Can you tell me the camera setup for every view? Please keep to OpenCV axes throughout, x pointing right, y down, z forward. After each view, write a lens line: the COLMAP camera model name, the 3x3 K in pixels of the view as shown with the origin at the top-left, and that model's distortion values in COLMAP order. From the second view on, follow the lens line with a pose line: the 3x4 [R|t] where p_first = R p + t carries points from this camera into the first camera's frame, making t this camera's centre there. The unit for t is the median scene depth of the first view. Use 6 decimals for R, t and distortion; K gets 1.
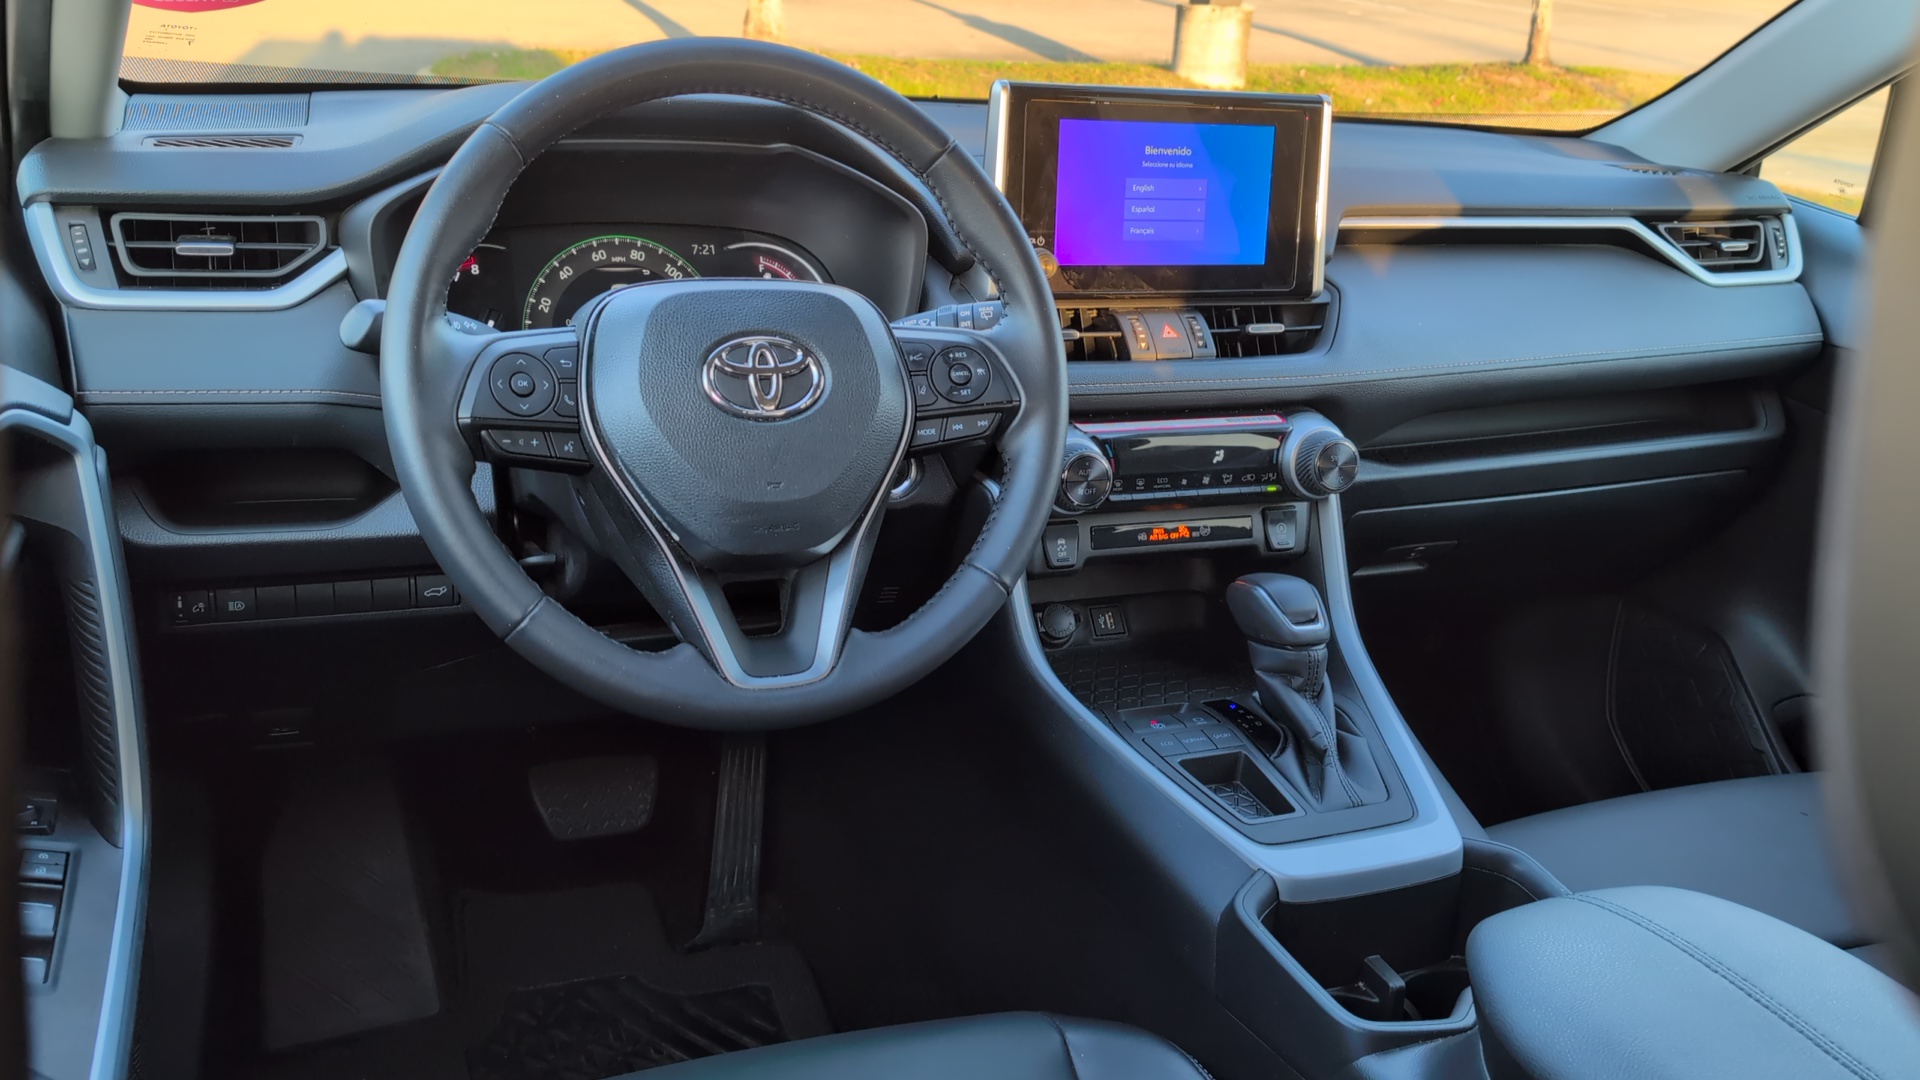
lens RADIAL K [[1522.3, 0, 958.6], [0, 1522.3, 526.2], [0, 0, 1]] dist [0.037678, -0.016448]
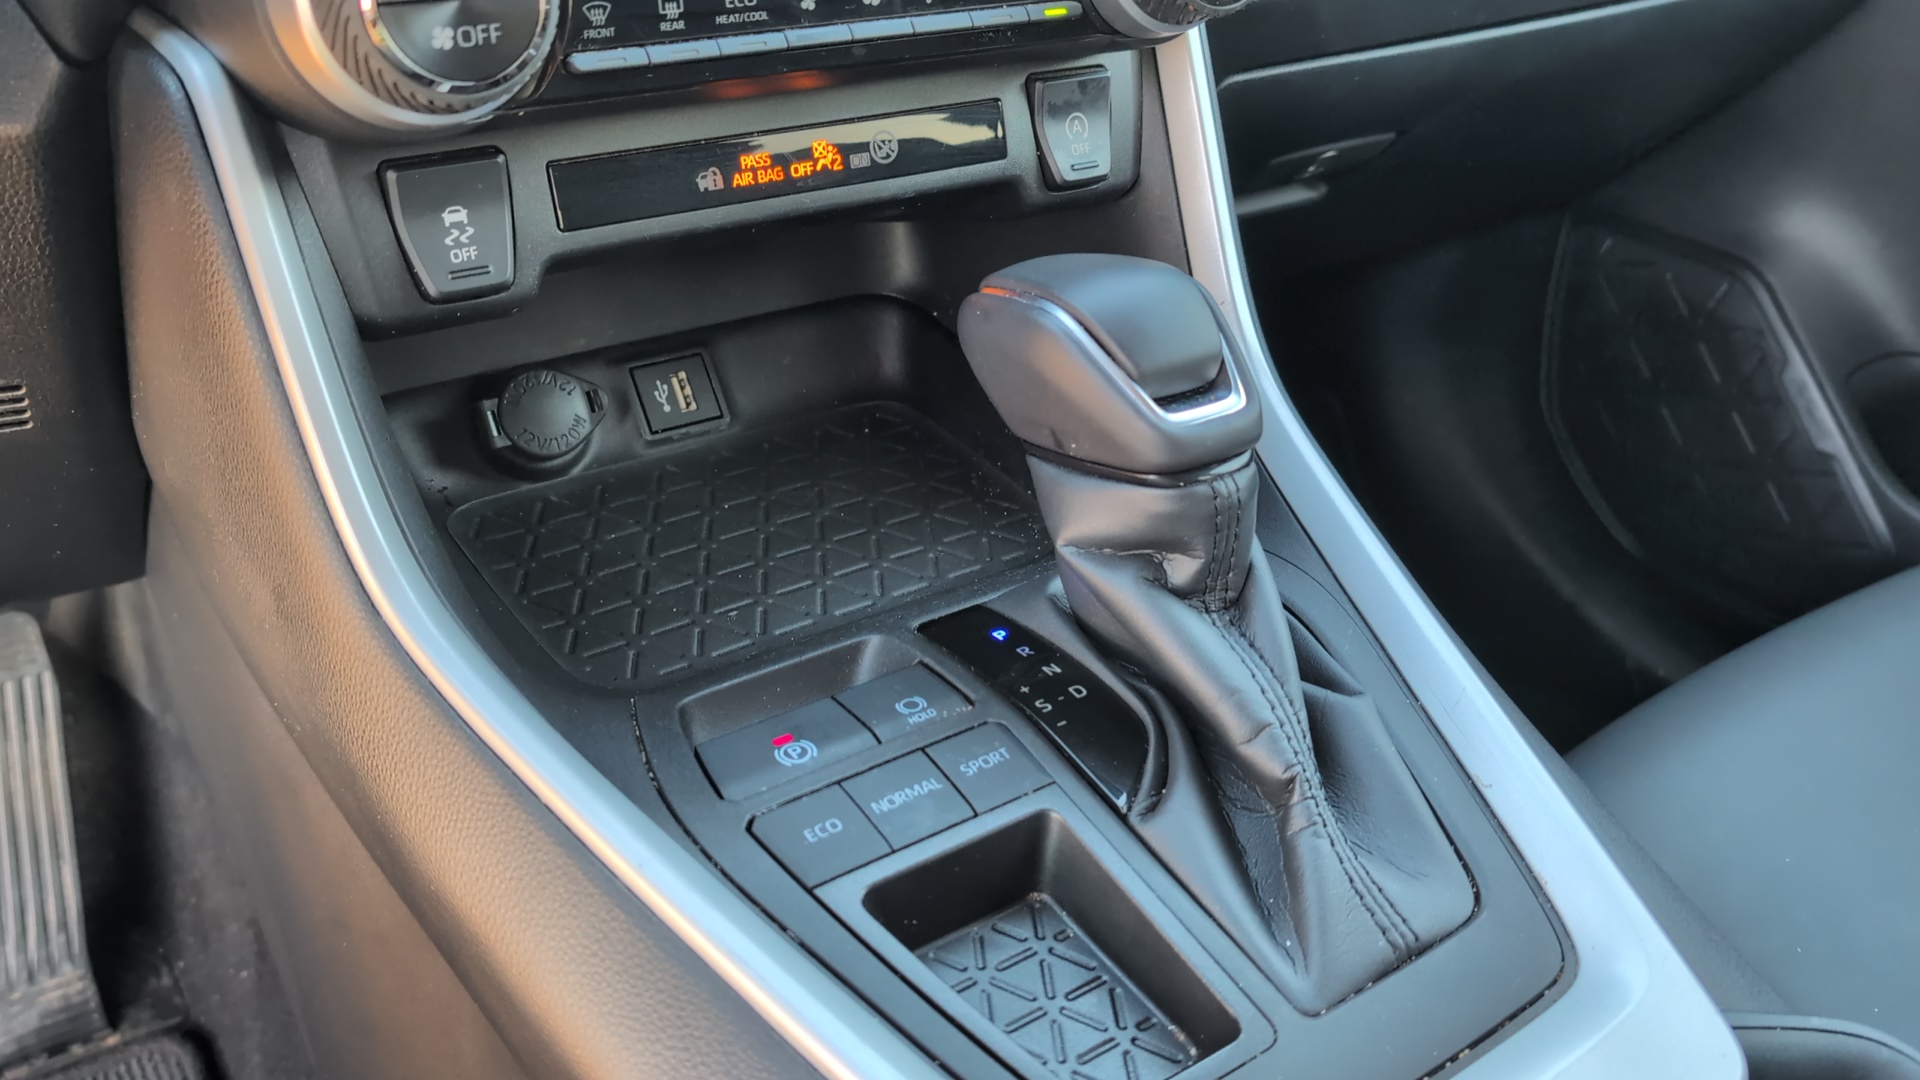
lens RADIAL K [[1522.3, 0, 944.8], [0, 1522.3, 542.6], [0, 0, 1]] dist [0.037678, -0.016448]
pose [[0.977906, -0.125607, 0.167099, 0.110698], [0.082507, 0.966370, 0.243561, 0.006806], [-0.192073, -0.224393, 0.955382, 0.672214]]
